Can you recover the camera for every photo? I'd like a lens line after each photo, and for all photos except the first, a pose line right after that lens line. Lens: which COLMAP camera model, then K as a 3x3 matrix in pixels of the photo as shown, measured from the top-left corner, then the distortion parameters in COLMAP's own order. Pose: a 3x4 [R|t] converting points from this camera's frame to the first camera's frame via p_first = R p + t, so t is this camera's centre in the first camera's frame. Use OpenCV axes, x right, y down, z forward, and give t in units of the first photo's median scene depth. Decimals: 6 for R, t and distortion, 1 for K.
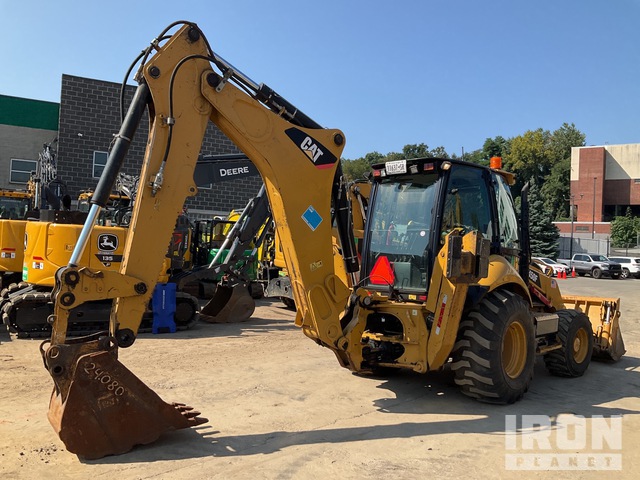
lens RADIAL K [[528.9, 0, 320.0], [0, 528.9, 240.0], [0, 0, 1]] dist [0.001309, -0.000539]
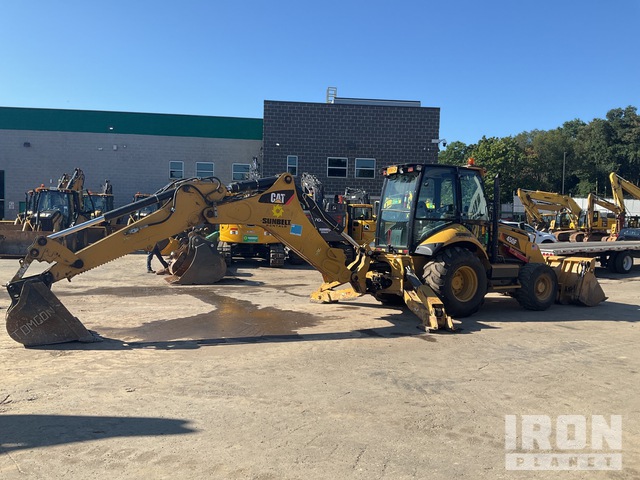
lens RADIAL K [[528.9, 0, 320.0], [0, 528.9, 240.0], [0, 0, 1]] dist [0.001309, -0.000539]
pose [[0.909562, -0.010785, -0.415428, 0.612997], [0.029156, 0.998856, 0.037904, 0.005650], [0.414544, -0.046588, 0.908836, -0.554510]]
